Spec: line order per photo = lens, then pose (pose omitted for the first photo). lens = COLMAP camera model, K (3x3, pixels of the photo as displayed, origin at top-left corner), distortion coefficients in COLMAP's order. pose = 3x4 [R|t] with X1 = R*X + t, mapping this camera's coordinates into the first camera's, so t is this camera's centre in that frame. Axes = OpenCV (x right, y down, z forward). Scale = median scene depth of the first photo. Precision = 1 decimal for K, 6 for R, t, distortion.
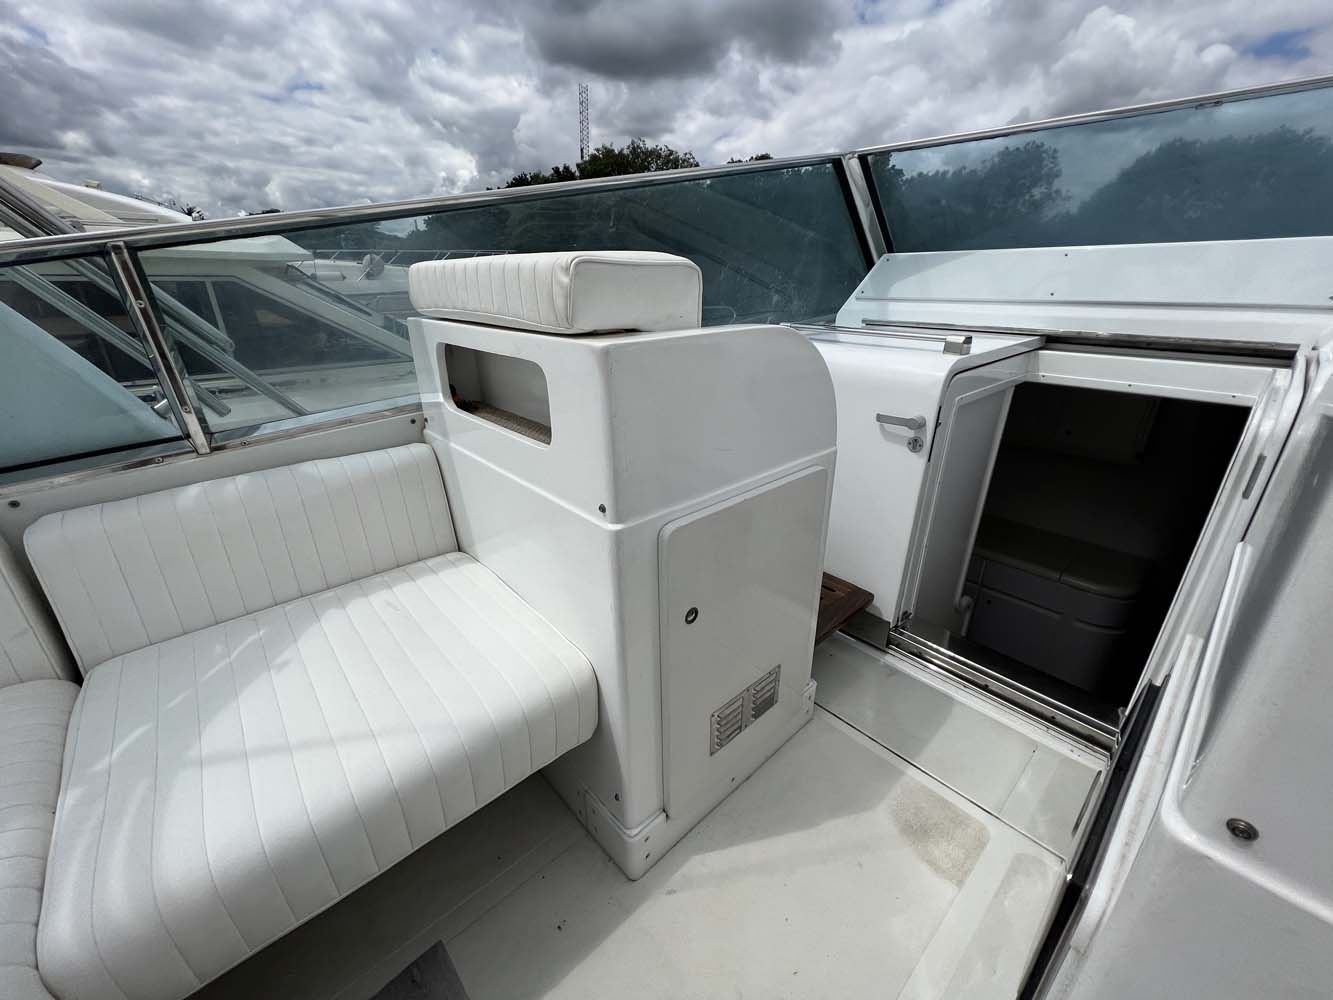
lens RADIAL K [[533.7, 0, 664.9], [0, 533.7, 502.1], [0, 0, 1]] dist [-0.001195, 0.000233]
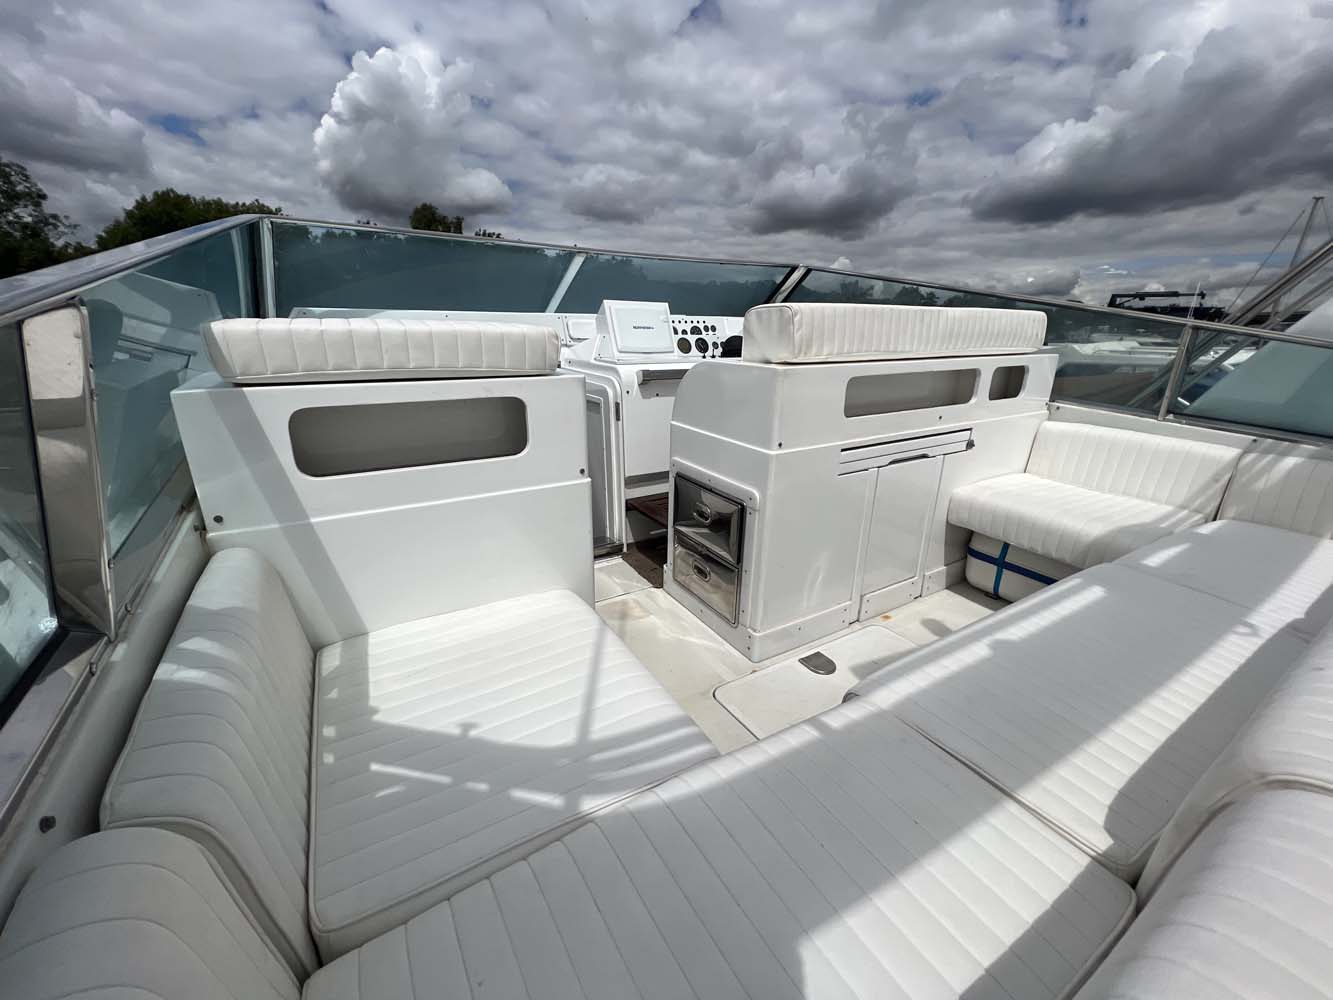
lens RADIAL K [[533.7, 0, 664.9], [0, 533.7, 502.1], [0, 0, 1]] dist [-0.001195, 0.000233]
pose [[0.178459, -0.303997, 0.935809, -0.371256], [0.364951, 0.903687, 0.223966, -0.040485], [-0.913763, 0.301556, 0.272216, 0.069615]]
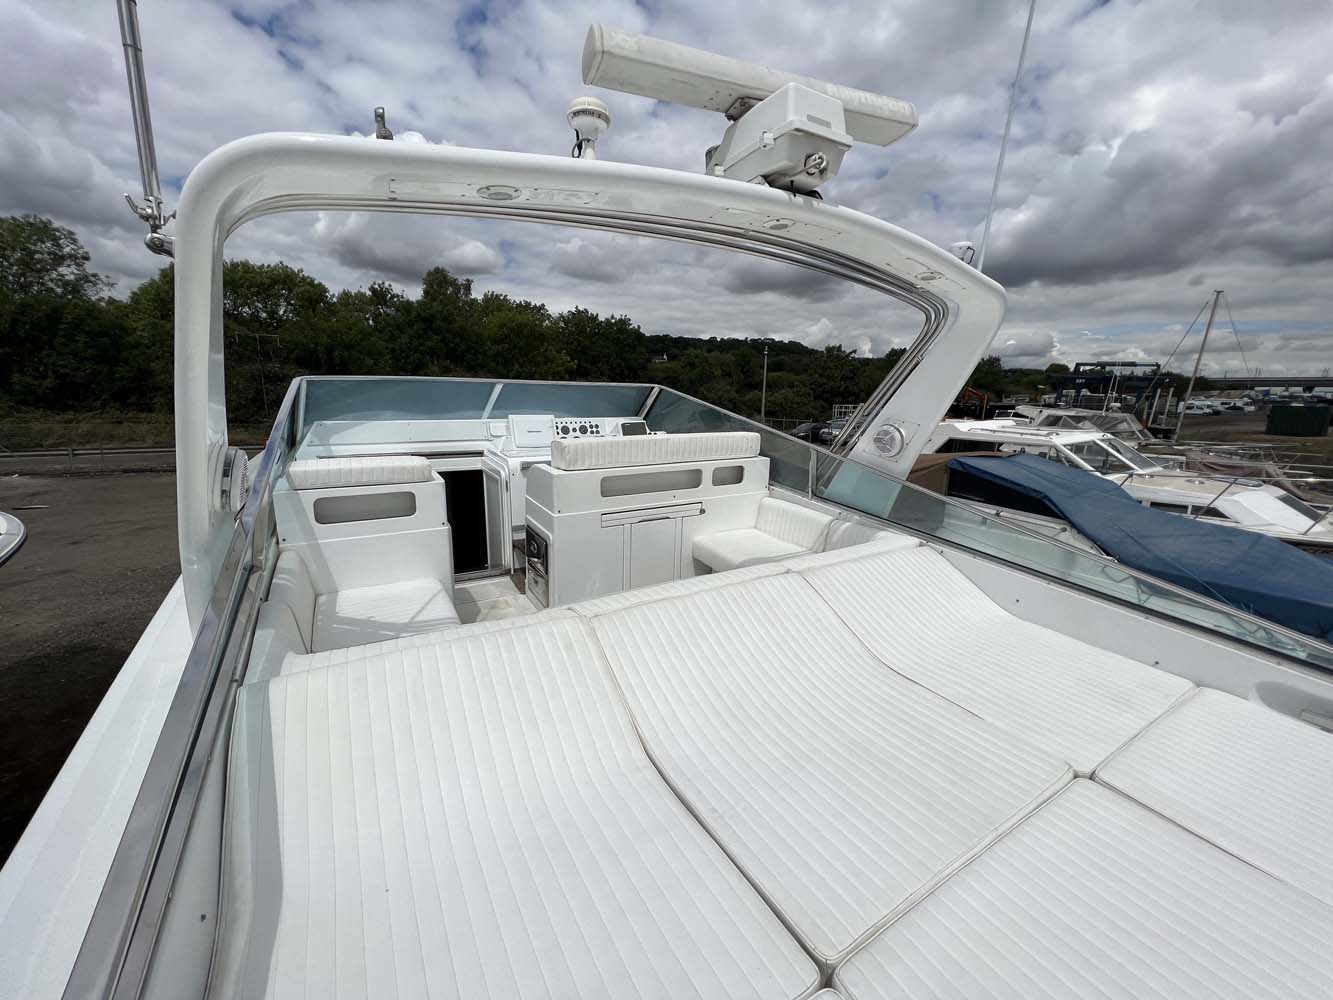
lens RADIAL K [[540.7, 0, 666.5], [0, 540.7, 500.0], [0, 0, 1]] dist [0.000190, -0.000051]
pose [[0.186126, -0.210453, 0.959722, -0.749034], [0.347408, 0.927788, 0.136075, -0.024940], [-0.919057, 0.308088, 0.245799, -0.311149]]
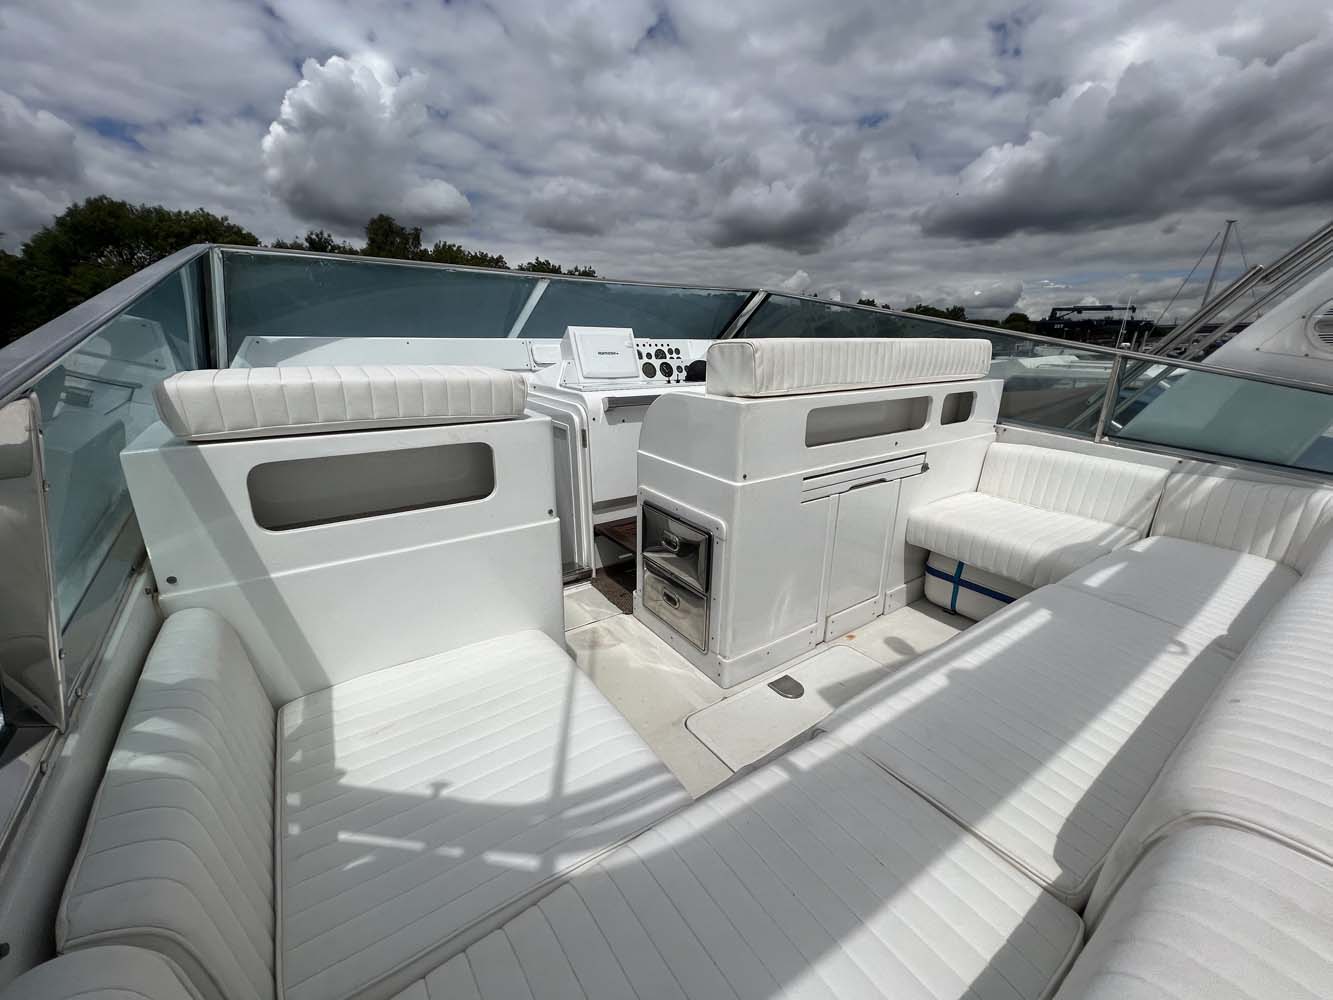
lens RADIAL K [[533.7, 0, 664.9], [0, 533.7, 502.1], [0, 0, 1]] dist [-0.001195, 0.000233]
pose [[0.114467, -0.289520, 0.950303, -0.370890], [0.370410, 0.900047, 0.229592, -0.059990], [-0.921788, 0.325721, 0.210266, 0.062305]]
